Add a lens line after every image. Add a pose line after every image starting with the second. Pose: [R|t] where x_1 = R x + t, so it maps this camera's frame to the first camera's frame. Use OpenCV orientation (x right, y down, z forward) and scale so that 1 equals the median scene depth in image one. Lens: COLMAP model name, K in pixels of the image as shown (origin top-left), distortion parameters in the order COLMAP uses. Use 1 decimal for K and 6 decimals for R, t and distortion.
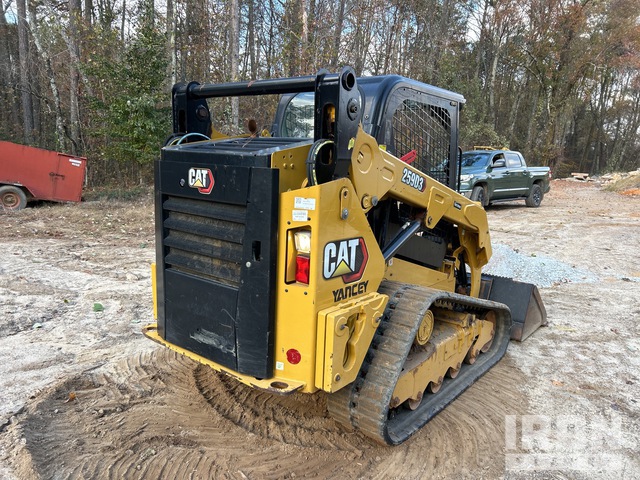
lens RADIAL K [[485.1, 0, 320.0], [0, 485.1, 240.0], [0, 0, 1]] dist [0.006440, 0.000093]
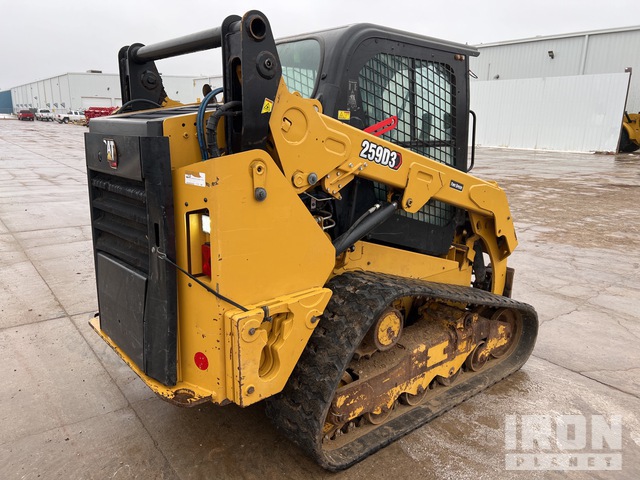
lens RADIAL K [[480.7, 0, 322.5], [0, 480.7, 231.7], [0, 0, 1]] dist [0.032460, -0.000407]
pose [[0.990700, 0.022141, -0.134253, 0.253875], [-0.019278, 0.999559, 0.022586, -0.009222], [0.134694, -0.019788, 0.990690, 0.191826]]
